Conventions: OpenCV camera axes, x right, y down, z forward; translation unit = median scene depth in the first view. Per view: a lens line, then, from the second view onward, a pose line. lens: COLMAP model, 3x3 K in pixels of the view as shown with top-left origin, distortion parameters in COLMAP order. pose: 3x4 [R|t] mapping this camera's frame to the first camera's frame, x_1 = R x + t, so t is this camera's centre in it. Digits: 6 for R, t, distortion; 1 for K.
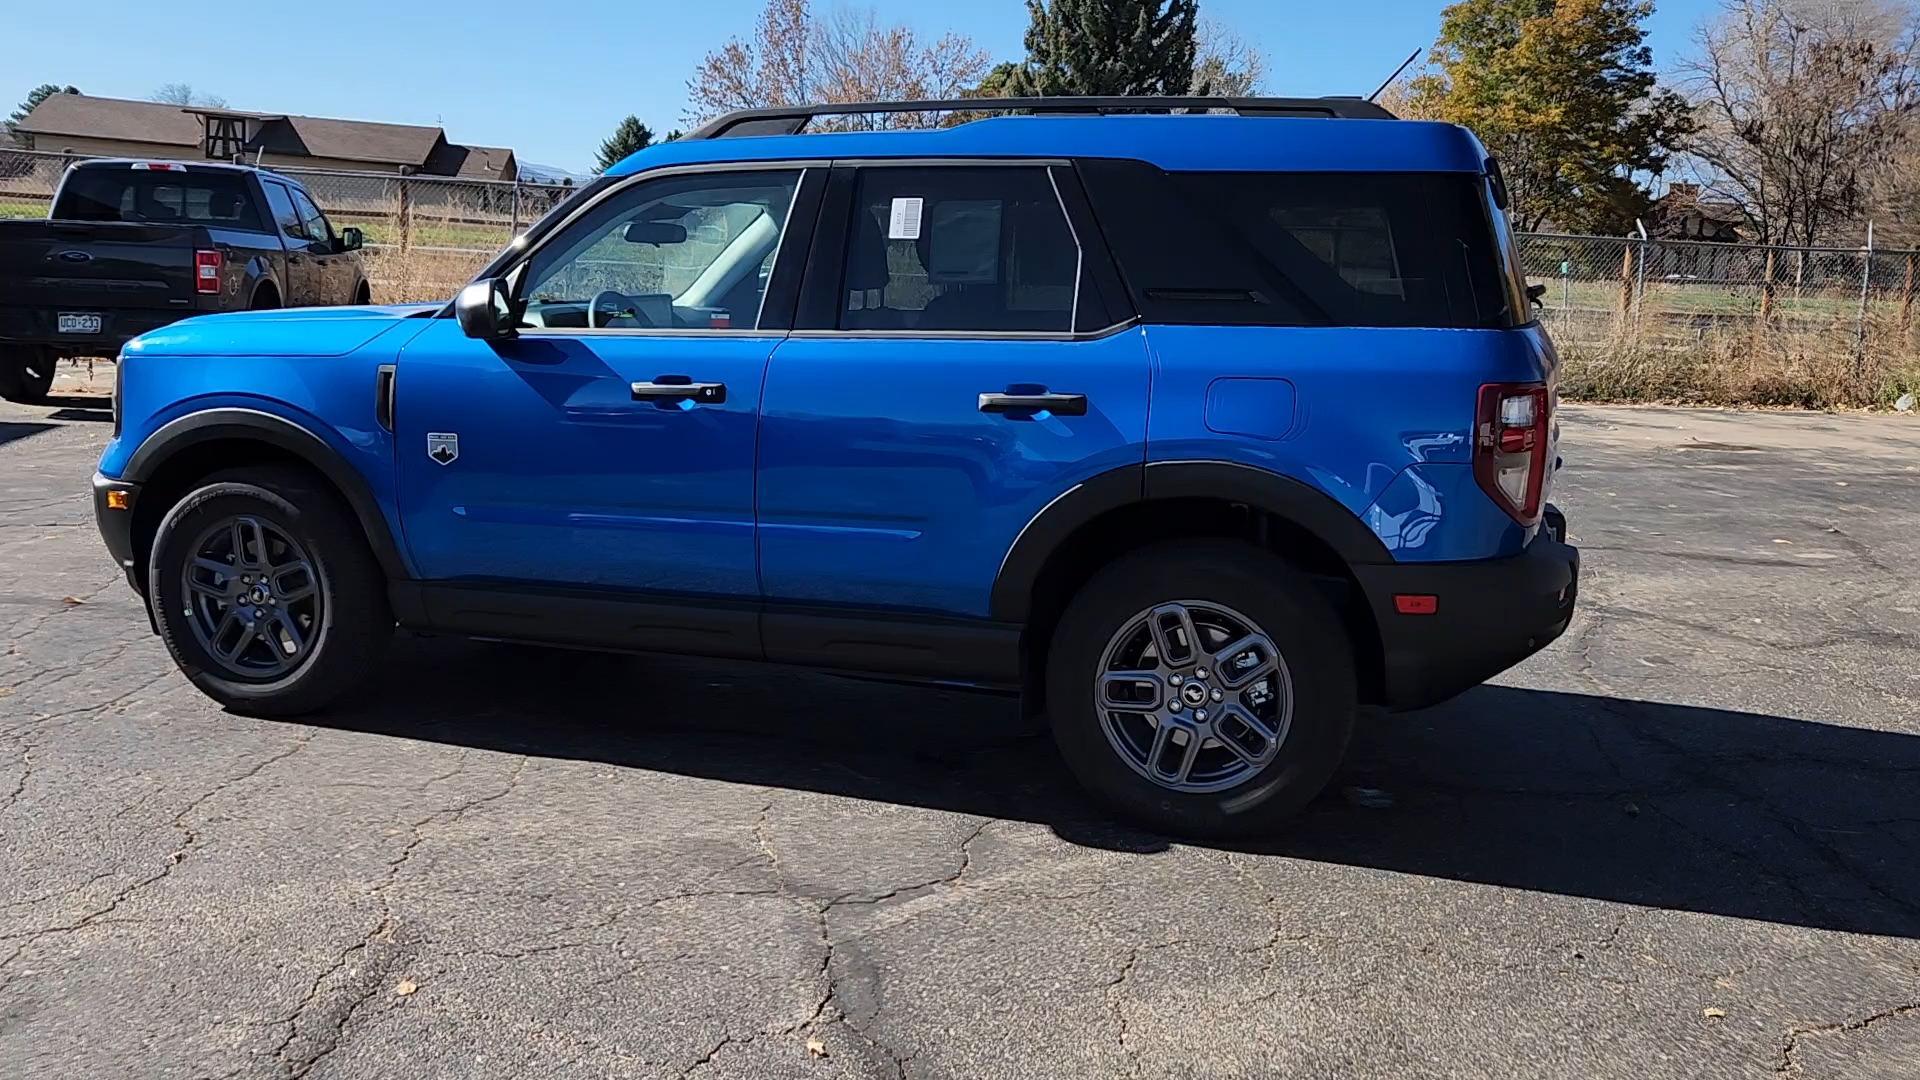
lens RADIAL K [[1654.0, 0, 949.6], [0, 1654.0, 544.9], [0, 0, 1]] dist [0.022008, 0.002616]
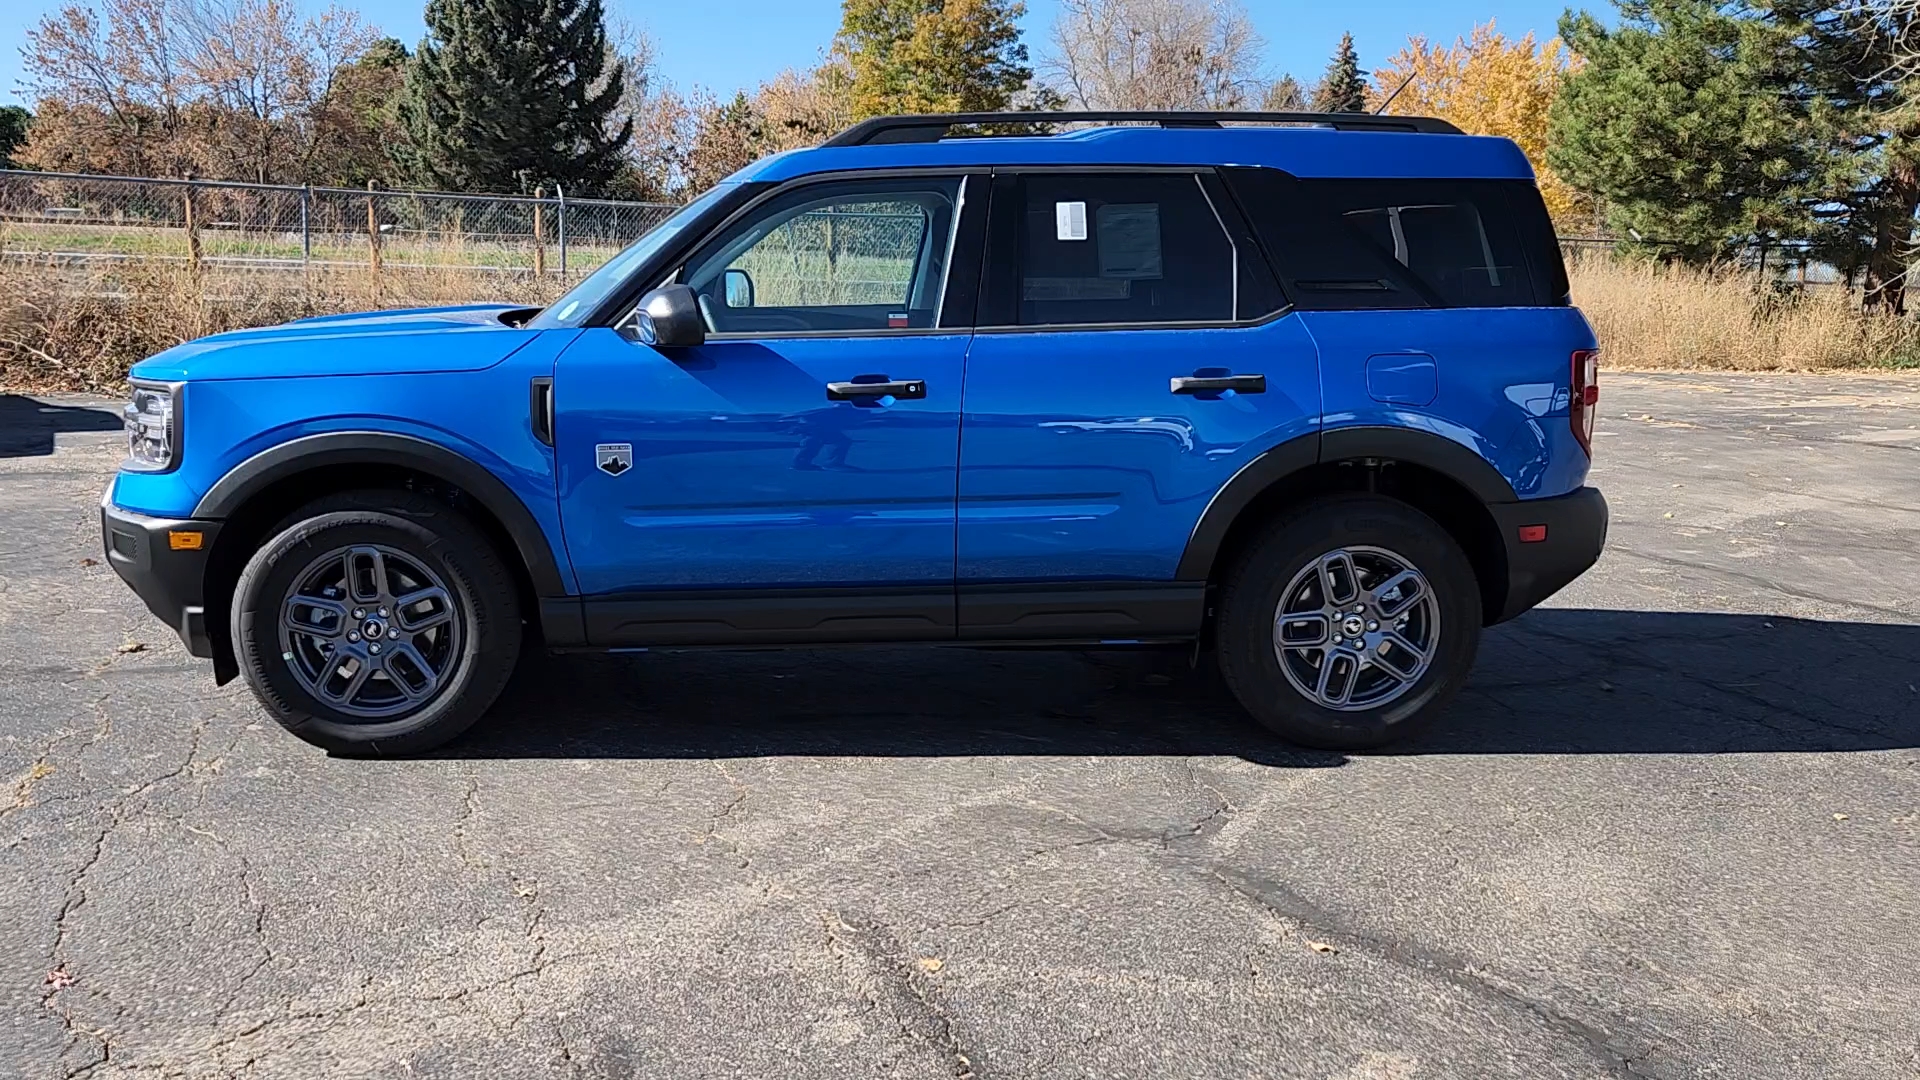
lens RADIAL K [[1650.2, 0, 960.0], [0, 1650.2, 540.0], [0, 0, 1]] dist [0.019245, 0.011521]
pose [[0.930898, -0.079970, 0.356417, -0.444118], [0.077206, 0.996772, 0.021999, -0.015164], [-0.357026, 0.007038, 0.934068, 0.008612]]
